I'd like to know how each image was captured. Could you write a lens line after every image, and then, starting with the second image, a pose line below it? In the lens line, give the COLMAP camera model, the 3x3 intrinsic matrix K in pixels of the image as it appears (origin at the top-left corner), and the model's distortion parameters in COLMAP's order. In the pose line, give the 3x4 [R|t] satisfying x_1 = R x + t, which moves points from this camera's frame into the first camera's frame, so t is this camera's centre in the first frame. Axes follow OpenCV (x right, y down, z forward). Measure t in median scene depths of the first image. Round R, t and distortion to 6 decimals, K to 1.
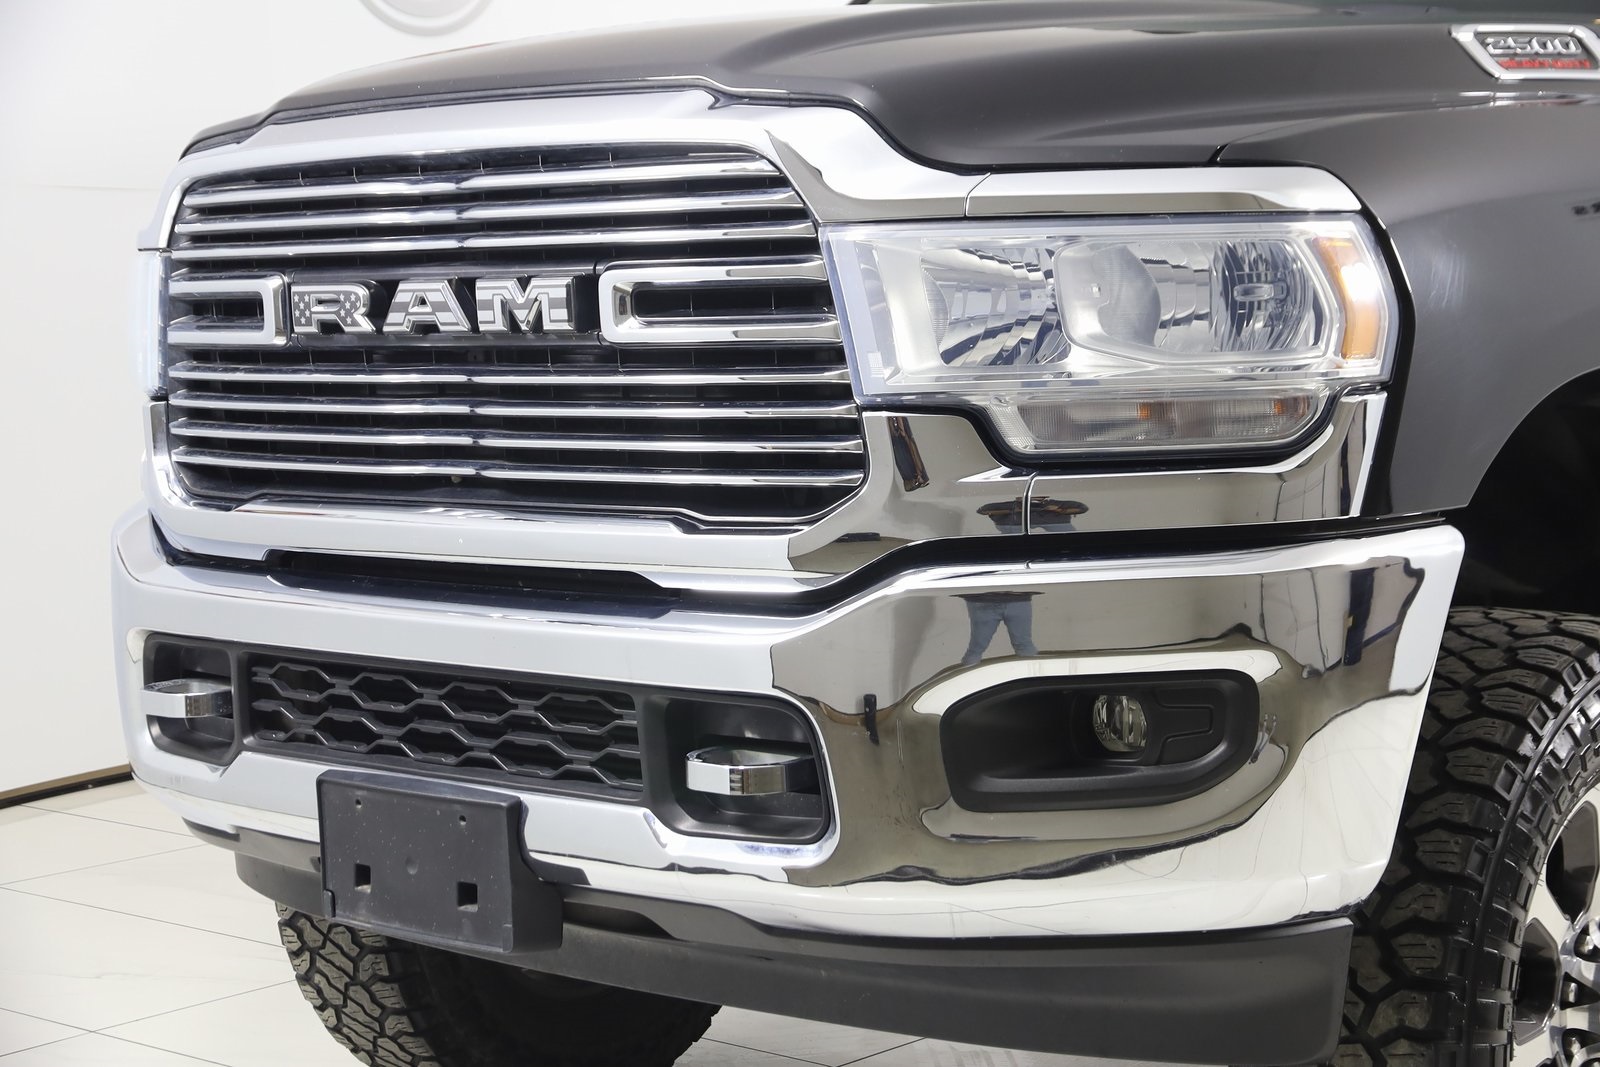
lens RADIAL K [[2860.9, 0, 822.8], [0, 2860.9, 518.4], [0, 0, 1]] dist [0.184786, 0.000000]
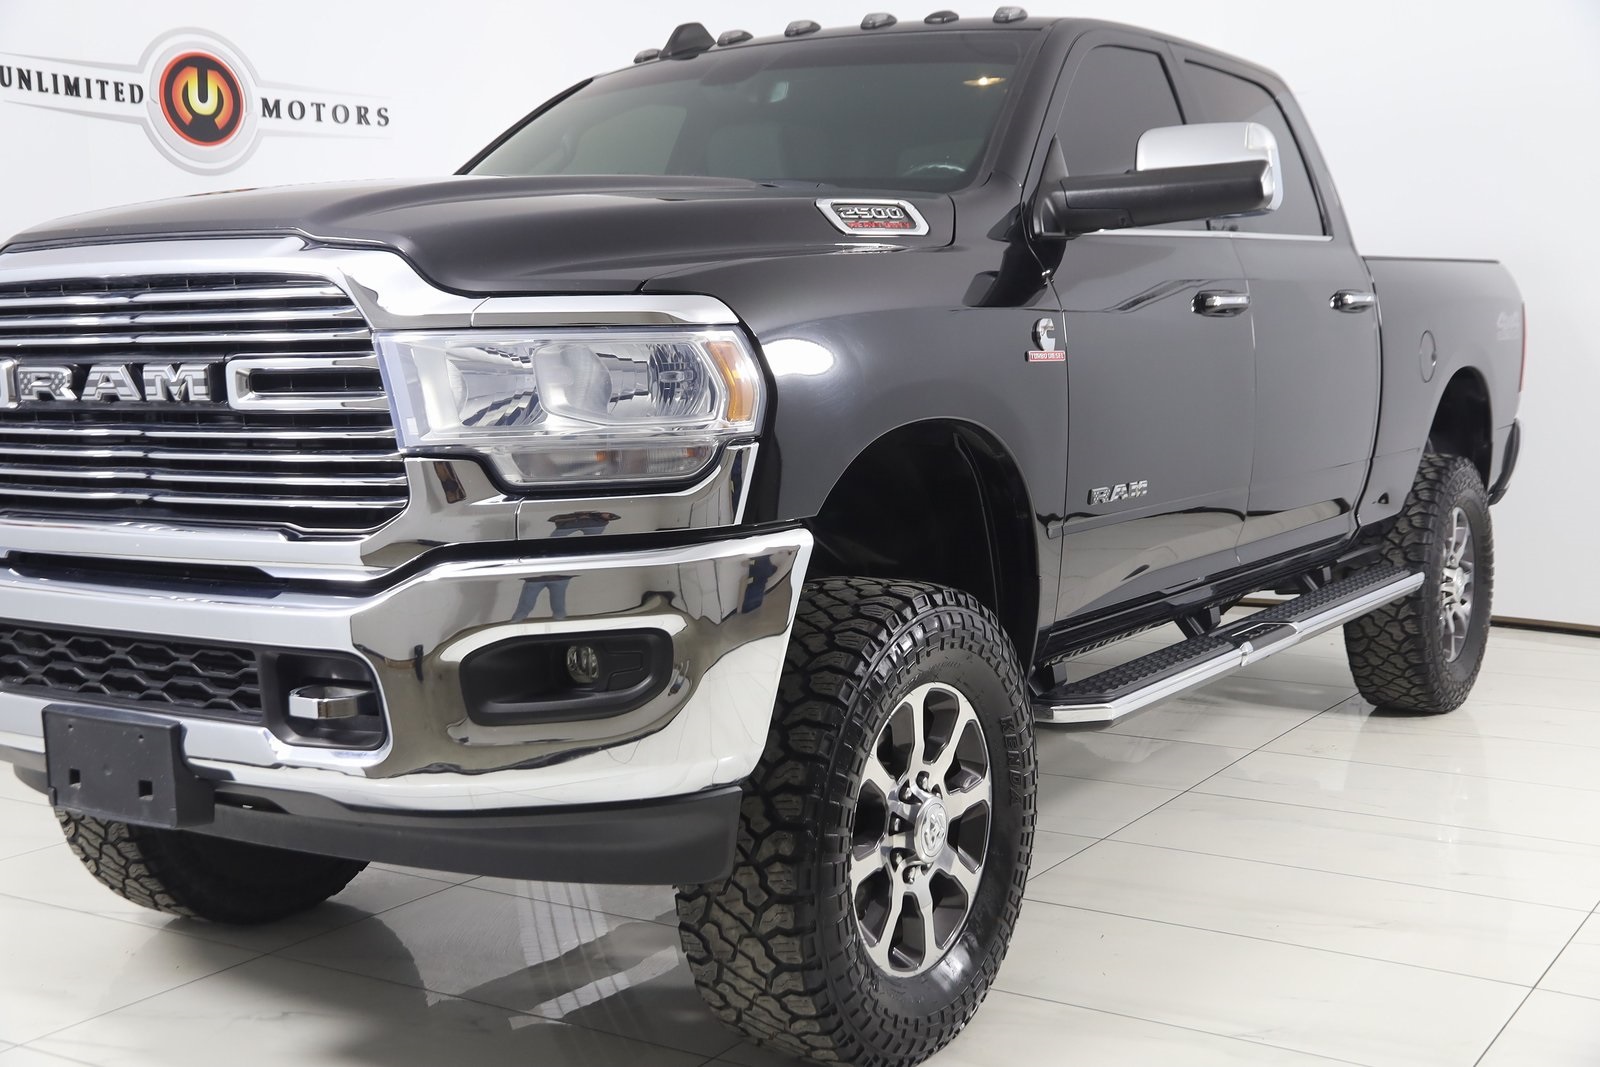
lens RADIAL K [[1910.1, 0, 784.4], [0, 1910.1, 529.2], [0, 0, 1]] dist [0.126402, 0.000000]
pose [[0.992883, -0.011486, 0.118542, 0.082760], [0.009187, 0.999759, 0.019919, -0.016971], [-0.118742, -0.018688, 0.992749, -0.007947]]
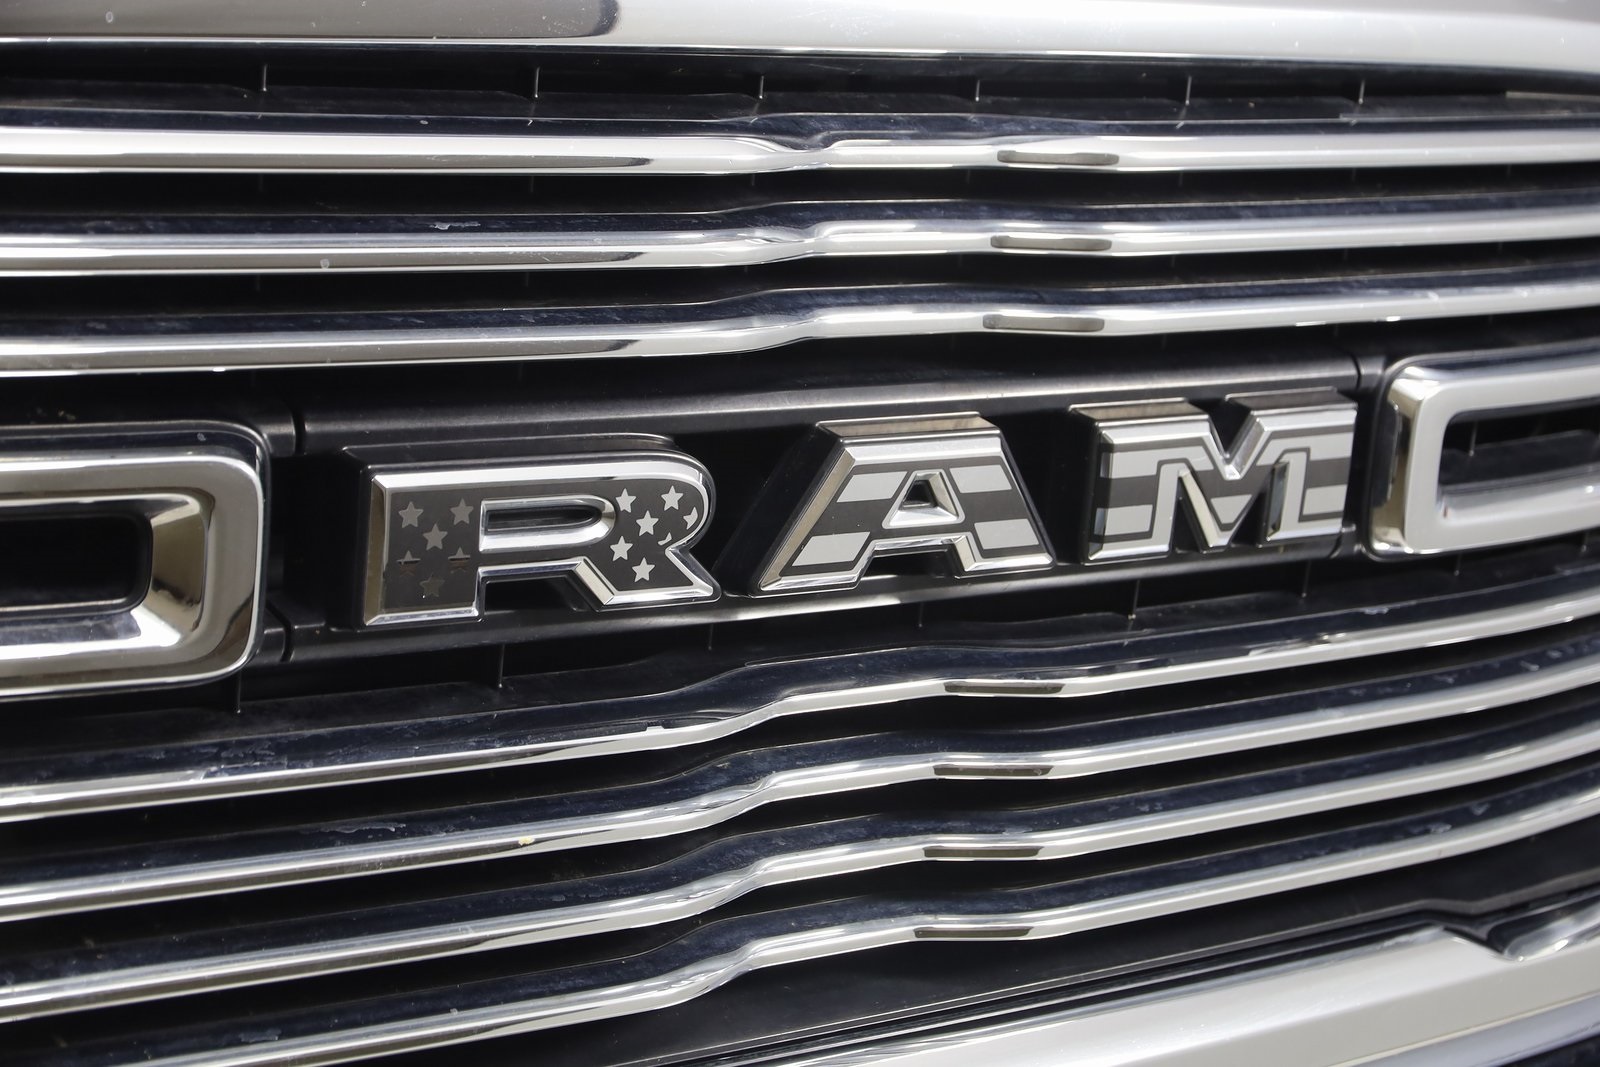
lens RADIAL K [[3232.9, 0, 798.8], [0, 3232.9, 527.8], [0, 0, 1]] dist [0.118985, 0.000000]
pose [[0.236160, -0.163837, 0.957803, -0.519692], [0.007985, 0.985977, 0.166688, -0.137844], [-0.971681, -0.031717, 0.234157, 0.939846]]
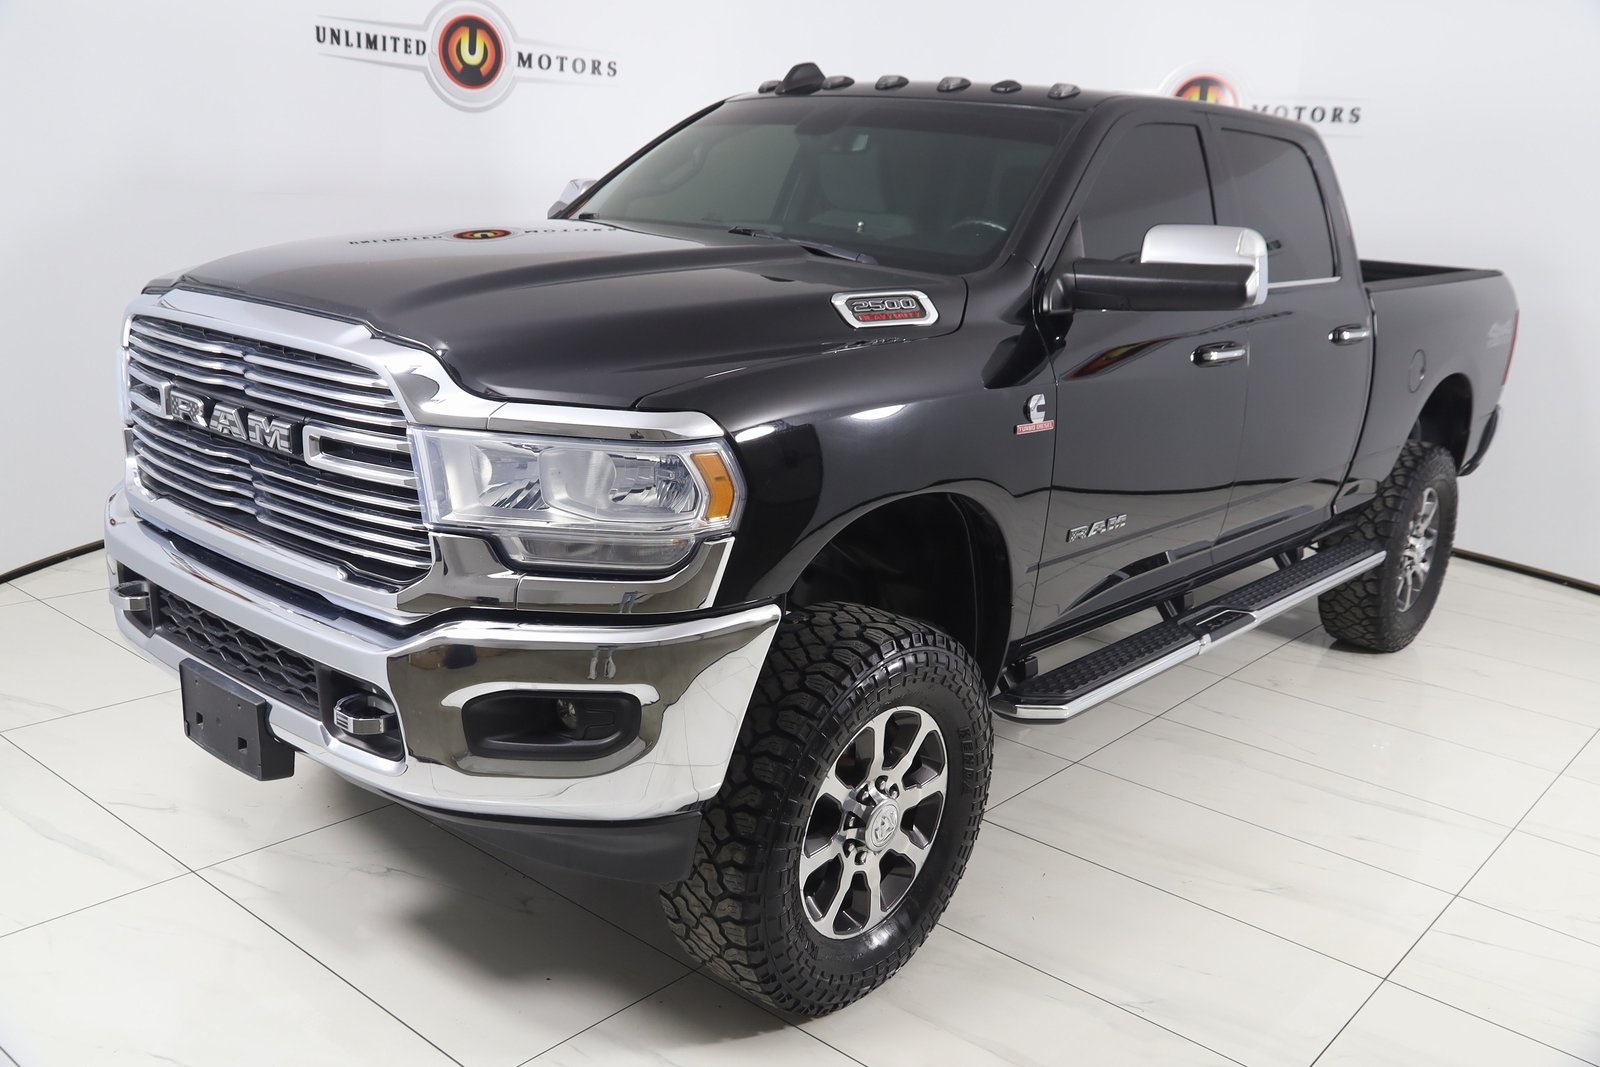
lens RADIAL K [[1417.0, 0, 784.7], [0, 1417.0, 519.3], [0, 0, 1]] dist [0.008319, 0.040157]
pose [[0.996967, 0.077357, 0.008573, 0.203100], [-0.077742, 0.984541, 0.156955, -0.180390], [0.003701, -0.157145, 0.987569, 0.133529]]
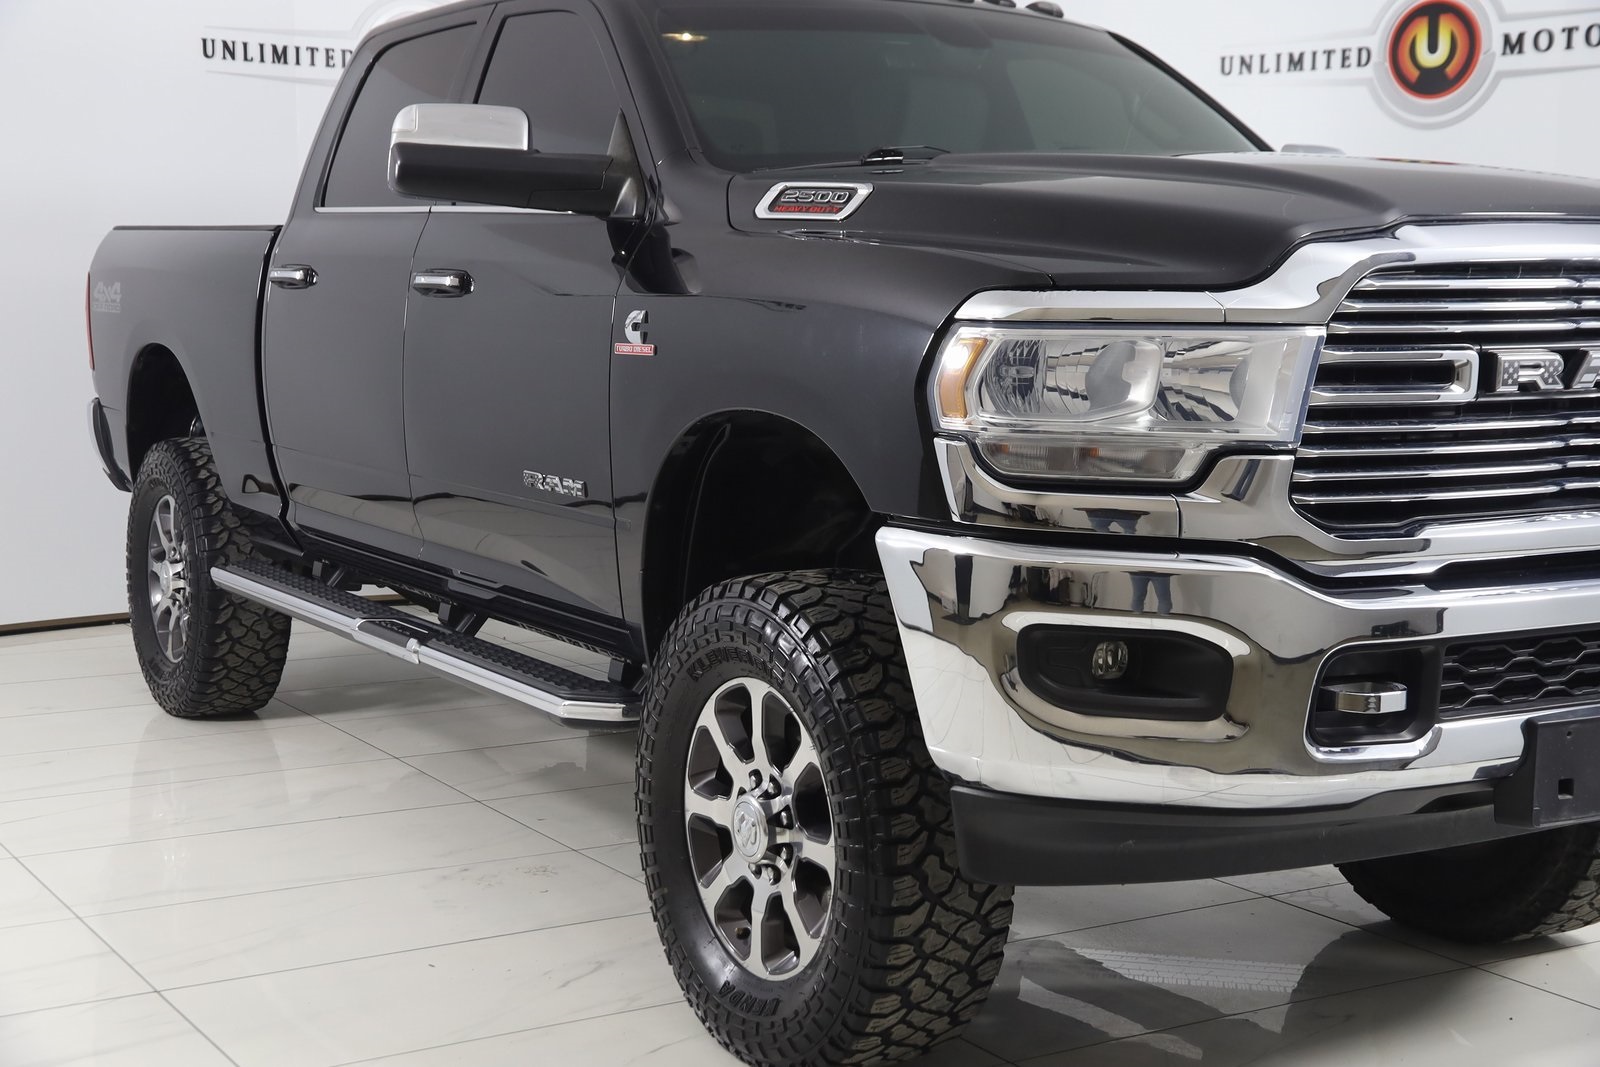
lens RADIAL K [[2220.2, 0, 797.7], [0, 2220.2, 525.8], [0, 0, 1]] dist [0.098467, 0.000000]
pose [[0.315585, -0.080858, 0.945446, -1.328525], [0.066305, 0.995806, 0.063033, -0.094604], [-0.946578, 0.042796, 0.319623, 1.043702]]
